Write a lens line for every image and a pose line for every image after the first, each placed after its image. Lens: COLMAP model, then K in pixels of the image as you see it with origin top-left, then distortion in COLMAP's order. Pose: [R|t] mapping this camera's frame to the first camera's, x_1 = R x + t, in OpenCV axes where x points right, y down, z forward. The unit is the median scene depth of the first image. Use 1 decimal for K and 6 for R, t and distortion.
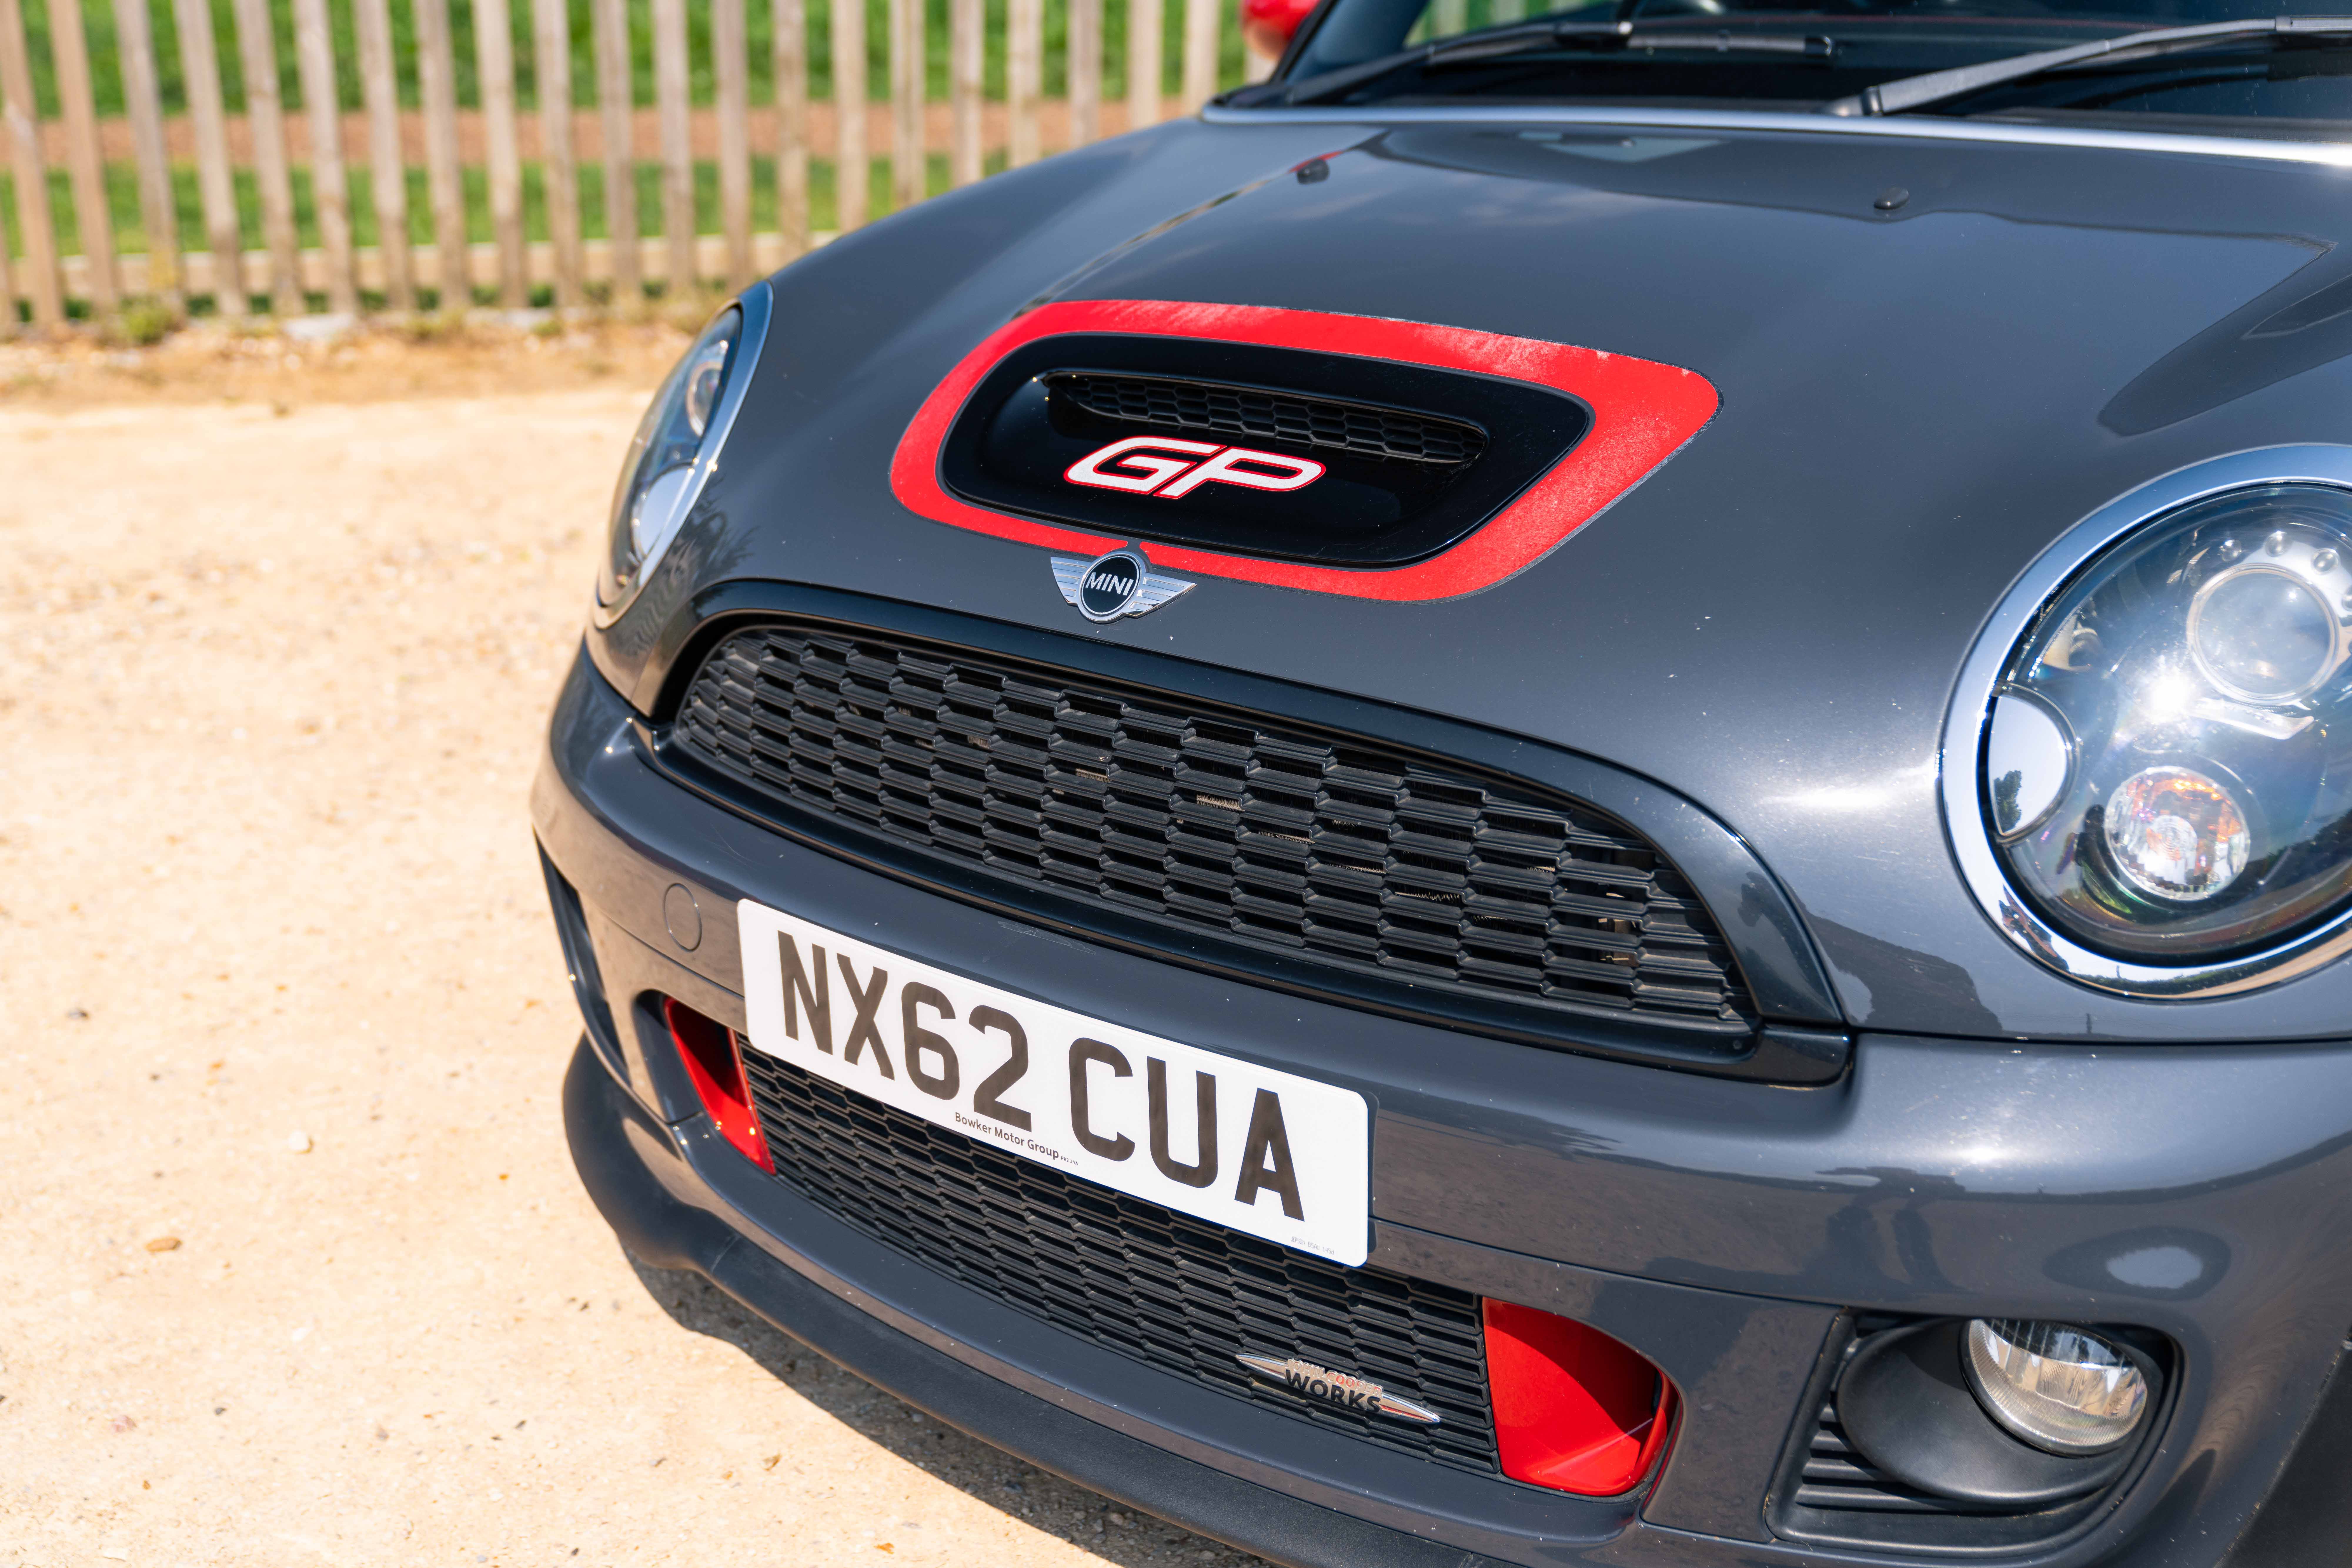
lens RADIAL K [[2490.1, 0, 1176.0], [0, 2490.1, 784.0], [0, 0, 1]] dist [0.002288, 0.024184]
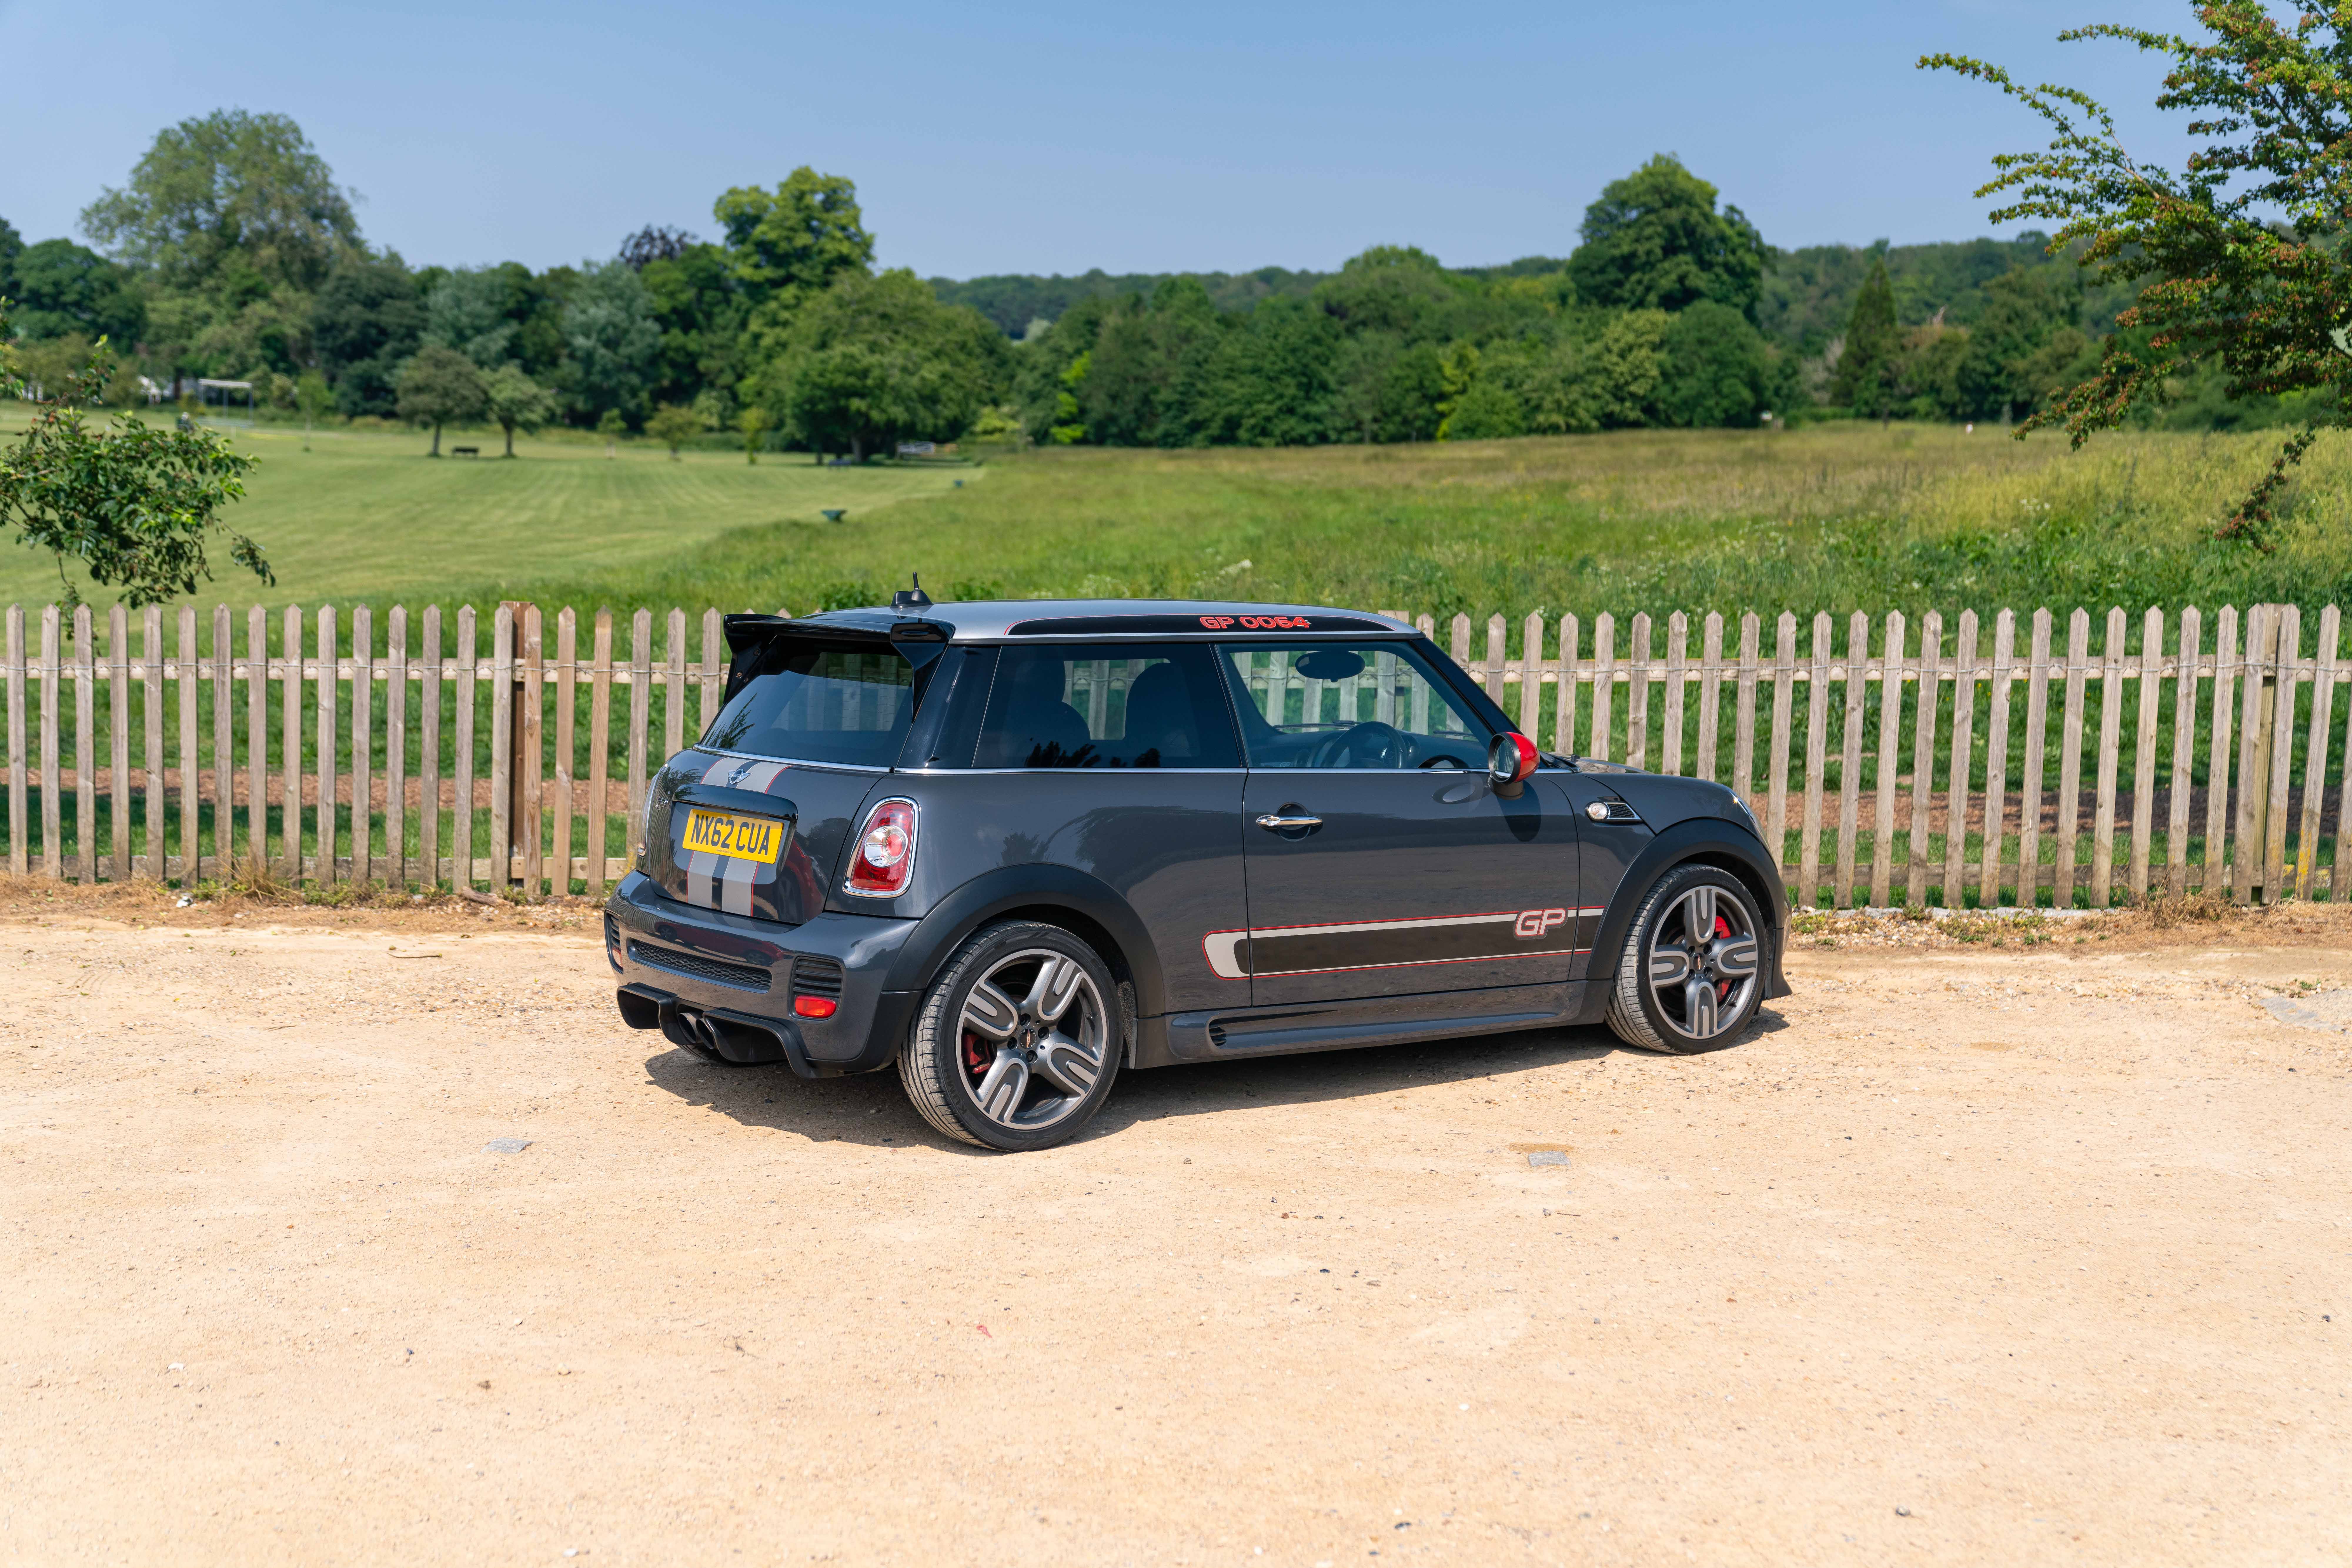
lens RADIAL K [[3065.2, 0, 1178.1], [0, 3065.2, 785.1], [0, 0, 1]] dist [0.017611, 0.012125]
pose [[0.996943, 0.043798, -0.064709, 0.297403], [-0.059748, 0.960982, -0.270079, 1.010410], [0.050355, 0.273120, 0.960661, -3.537269]]
